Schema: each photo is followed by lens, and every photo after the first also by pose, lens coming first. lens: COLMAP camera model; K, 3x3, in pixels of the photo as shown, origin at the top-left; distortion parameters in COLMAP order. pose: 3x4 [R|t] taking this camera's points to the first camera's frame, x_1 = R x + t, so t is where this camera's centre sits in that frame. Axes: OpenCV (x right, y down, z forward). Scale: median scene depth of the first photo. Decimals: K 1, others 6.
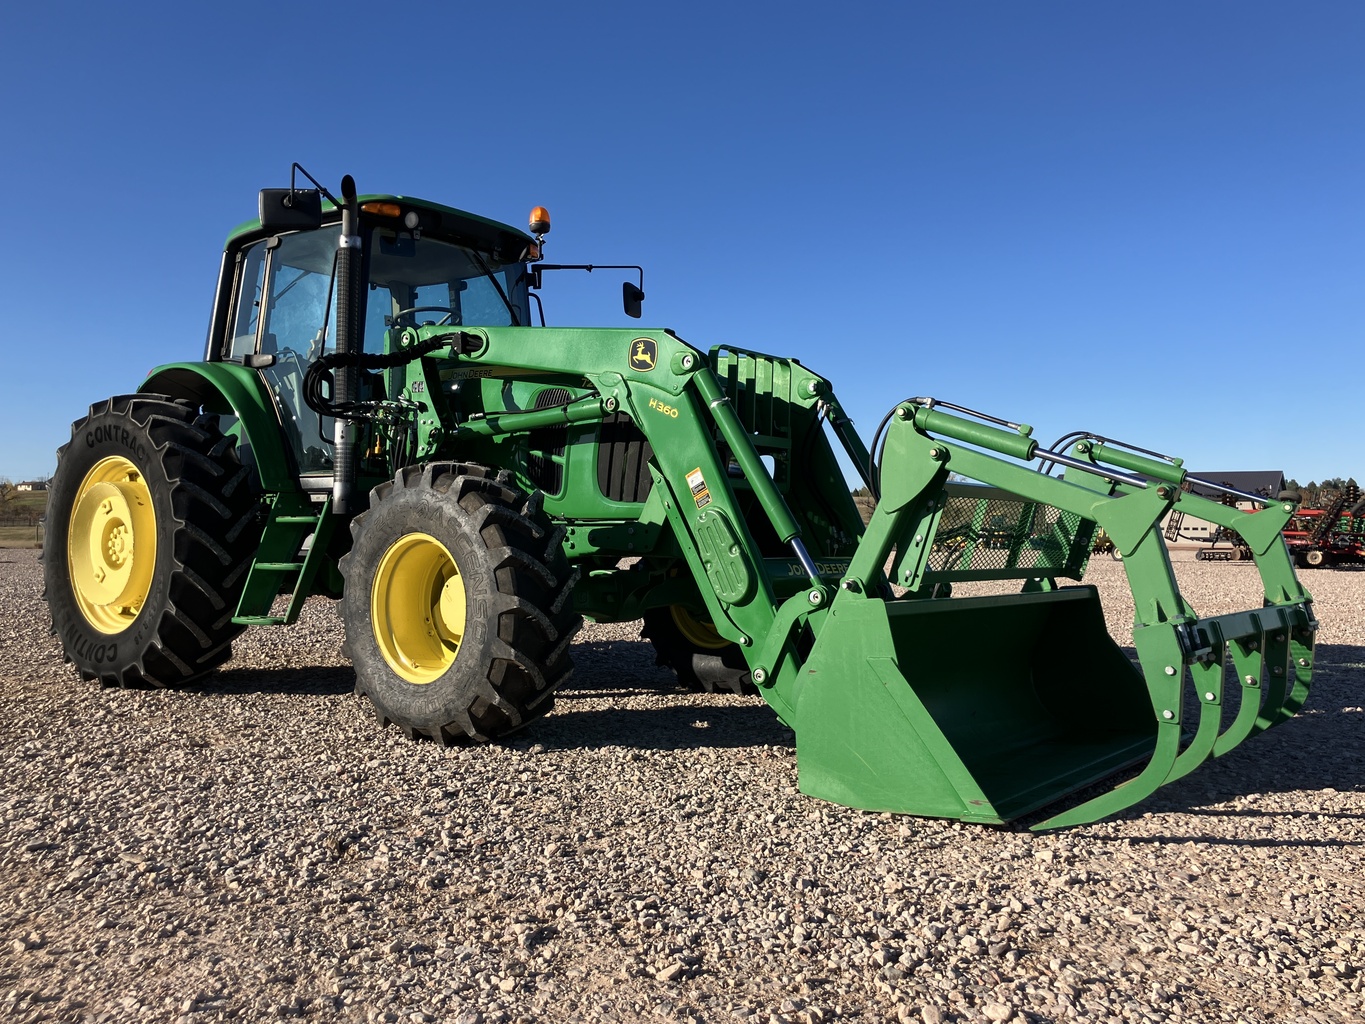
lens RADIAL K [[1155.3, 0, 682.9], [0, 1155.3, 509.4], [0, 0, 1]] dist [0.042258, -0.010974]
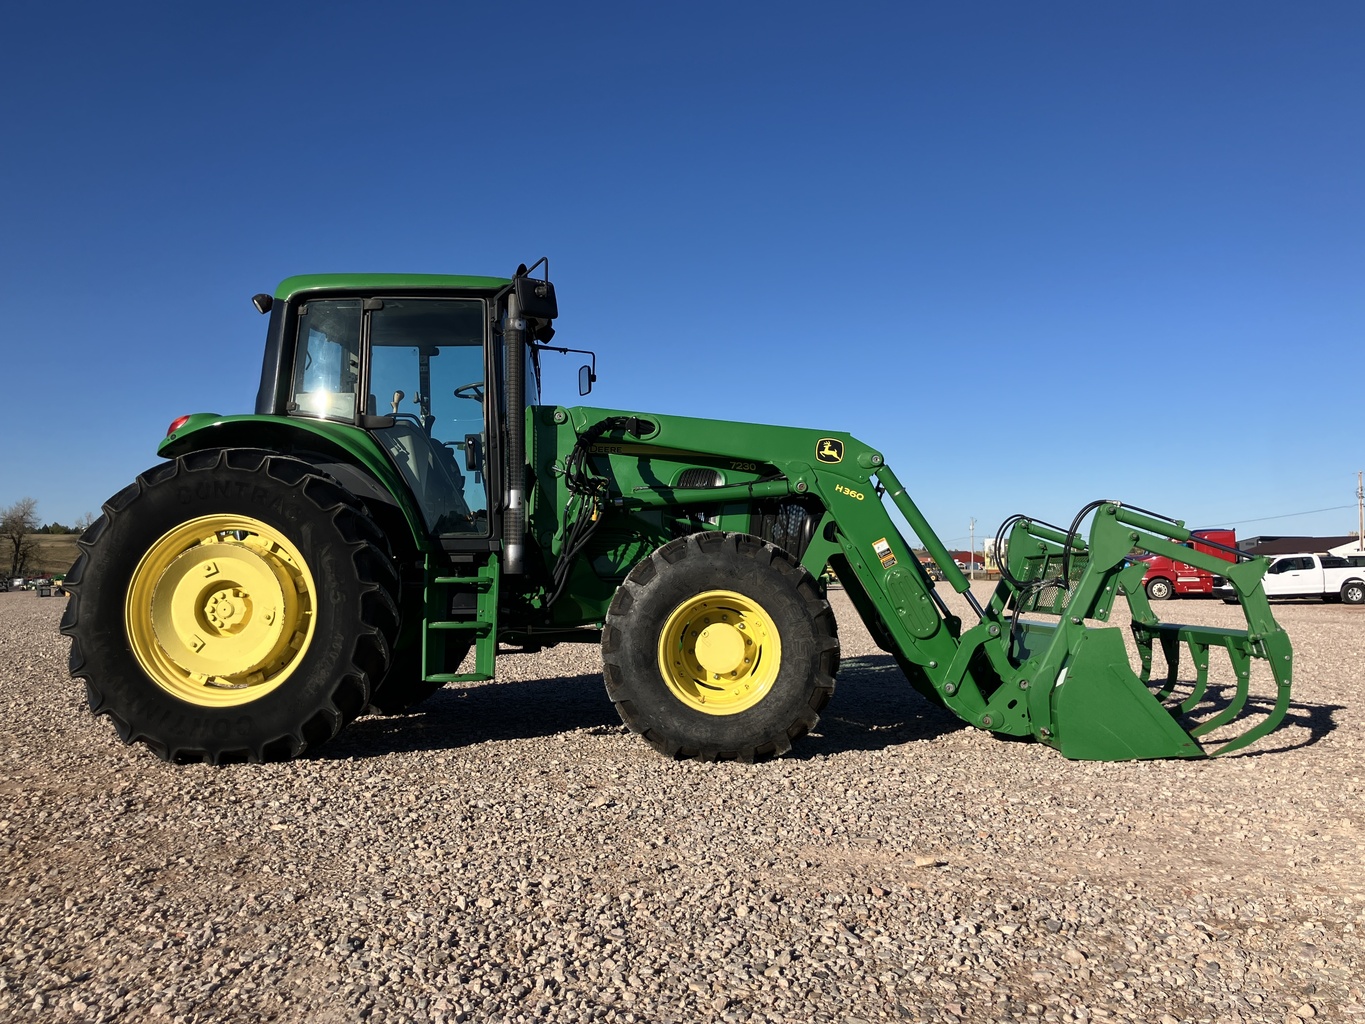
lens RADIAL K [[1155.3, 0, 688.6], [0, 1155.3, 508.6], [0, 0, 1]] dist [0.042258, -0.010974]
pose [[0.802771, 0.020637, 0.595930, -0.814444], [0.000367, 0.999384, -0.035102, -0.019182], [-0.596287, 0.028397, 0.802269, 0.036943]]
